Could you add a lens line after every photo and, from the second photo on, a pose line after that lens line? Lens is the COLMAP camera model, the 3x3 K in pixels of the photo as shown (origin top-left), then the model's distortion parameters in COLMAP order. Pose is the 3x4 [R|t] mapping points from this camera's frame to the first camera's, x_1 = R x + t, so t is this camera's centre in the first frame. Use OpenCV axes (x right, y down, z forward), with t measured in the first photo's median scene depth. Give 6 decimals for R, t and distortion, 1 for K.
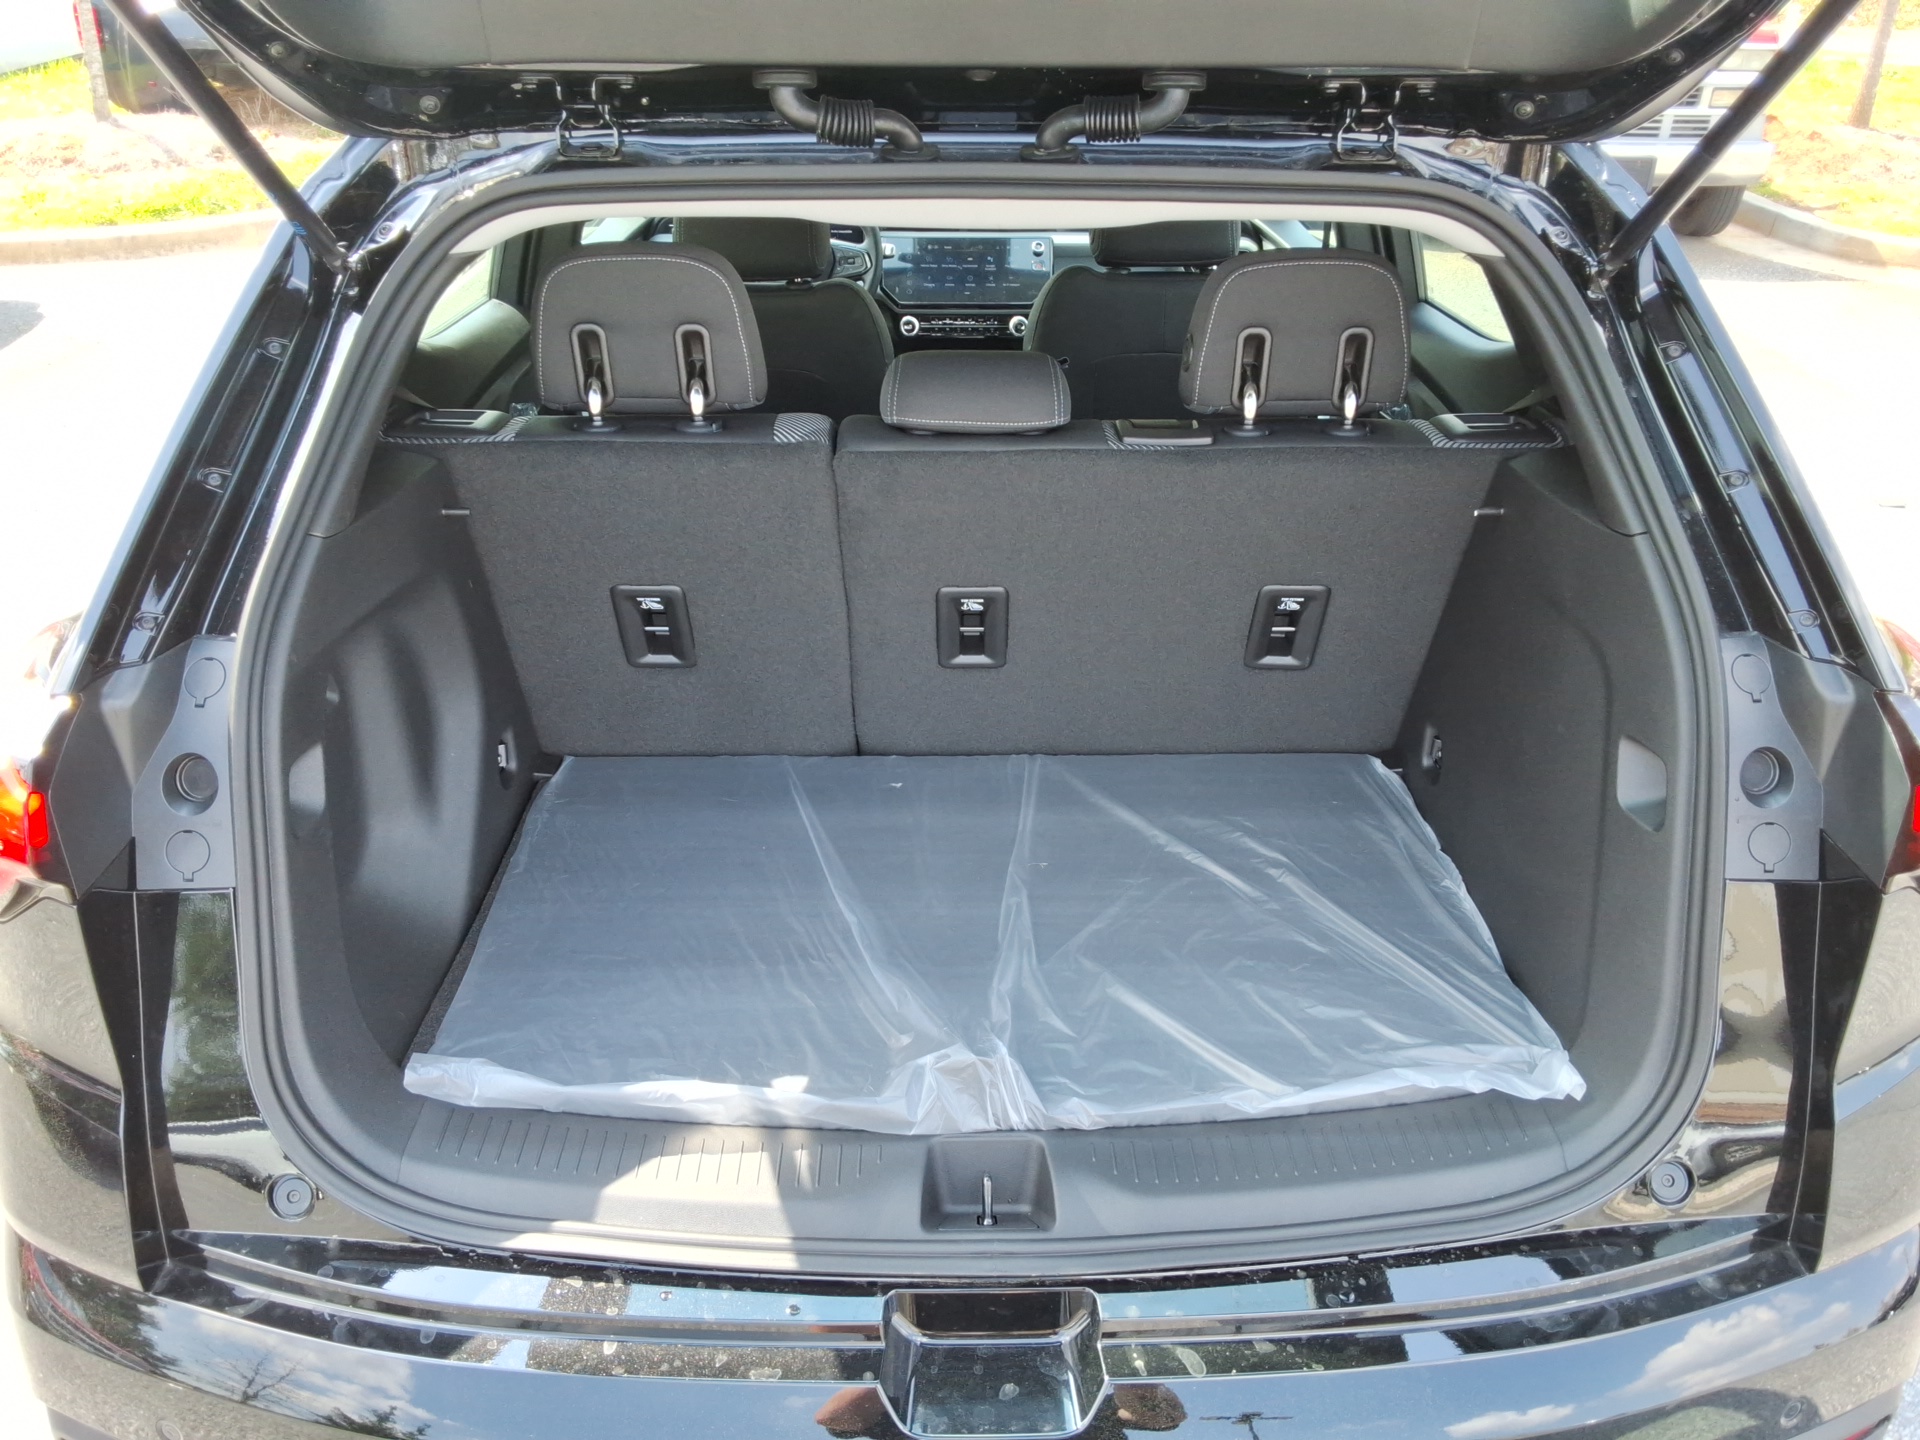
lens RADIAL K [[1550.5, 0, 962.5], [0, 1550.5, 706.1], [0, 0, 1]] dist [0.099292, -0.148772]
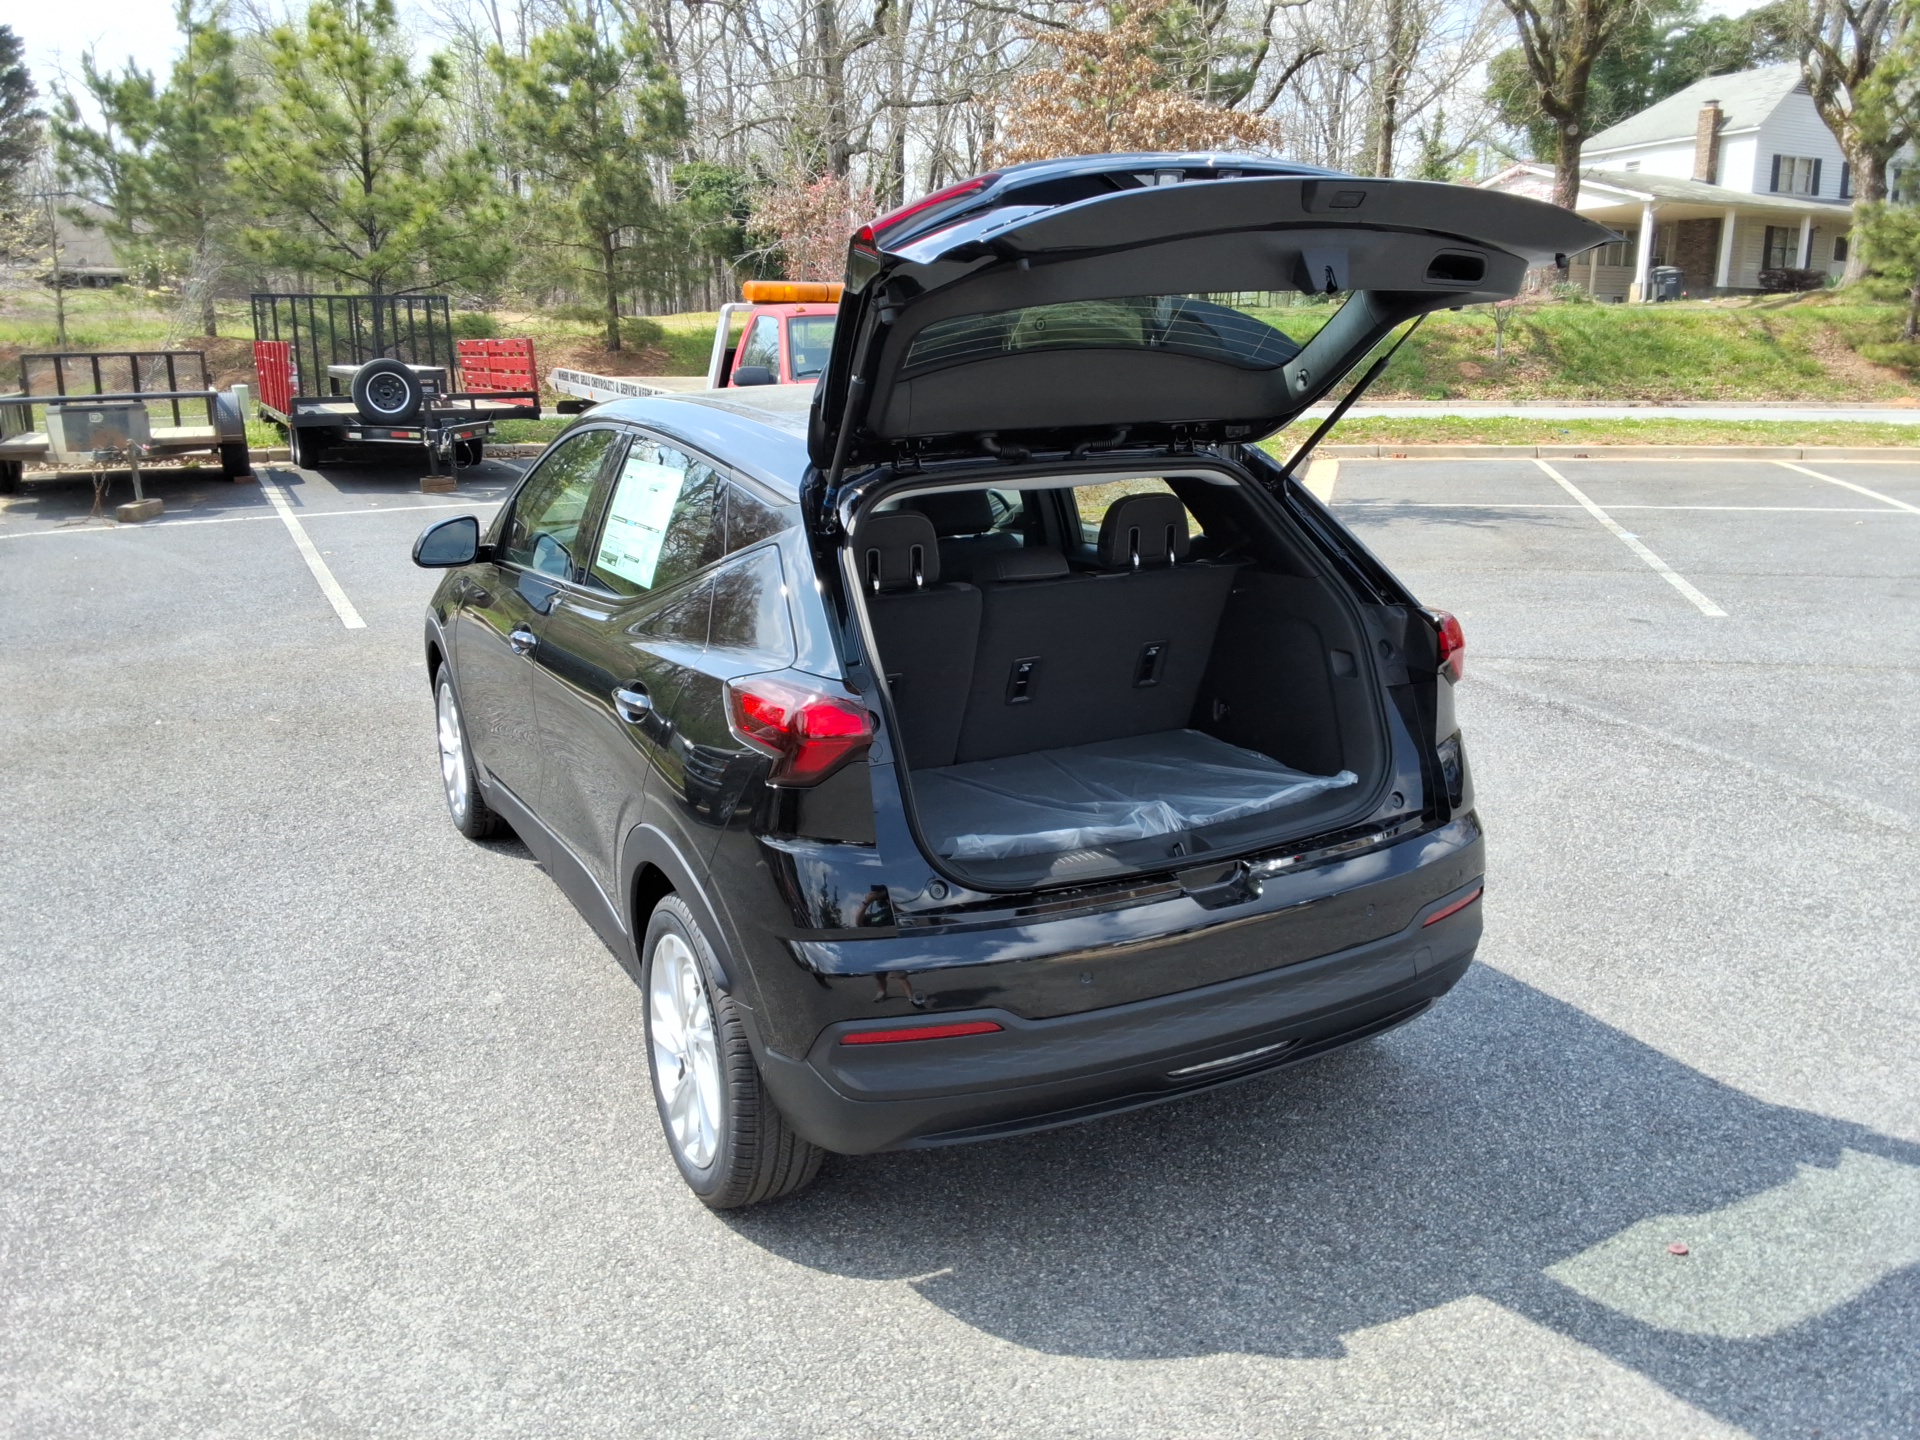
lens RADIAL K [[1550.5, 0, 963.0], [0, 1550.5, 702.5], [0, 0, 1]] dist [0.099292, -0.148772]
pose [[0.895692, -0.126253, 0.426375, -1.192044], [0.218511, 0.960061, -0.174747, 0.402149], [-0.387283, 0.249687, 0.887507, -0.999802]]
